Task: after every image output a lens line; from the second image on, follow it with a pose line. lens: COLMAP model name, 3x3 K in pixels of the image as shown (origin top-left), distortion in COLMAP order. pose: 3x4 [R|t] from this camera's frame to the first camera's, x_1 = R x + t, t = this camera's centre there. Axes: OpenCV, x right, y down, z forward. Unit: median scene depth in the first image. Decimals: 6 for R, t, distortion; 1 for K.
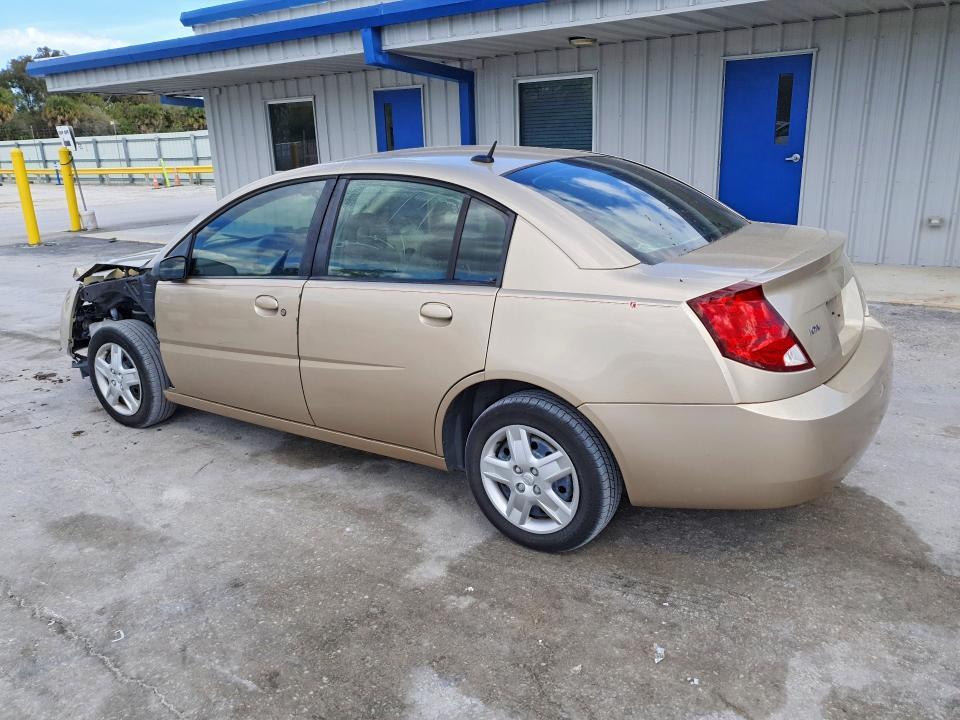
lens RADIAL K [[740.5, 0, 483.3], [0, 740.5, 356.0], [0, 0, 1]] dist [0.021912, 0.003324]
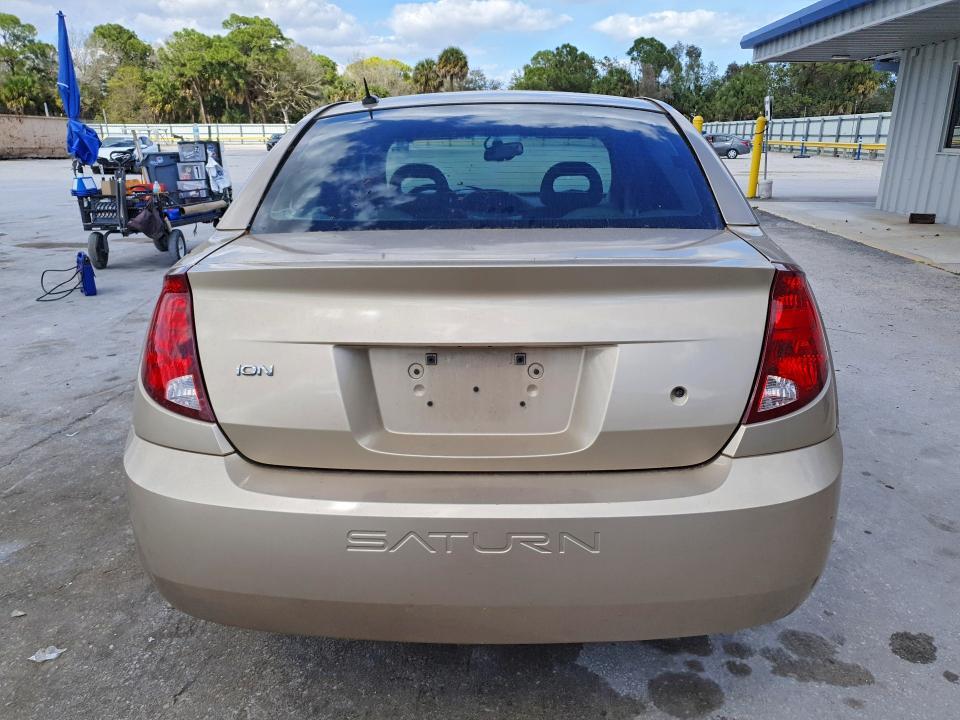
lens RADIAL K [[740.5, 0, 483.1], [0, 740.5, 368.8], [0, 0, 1]] dist [0.021912, 0.003324]
pose [[0.541010, 0.296255, -0.787109, 0.920050], [-0.261659, 0.948746, 0.177245, -0.173484], [0.799276, 0.110063, 0.590799, 0.713587]]
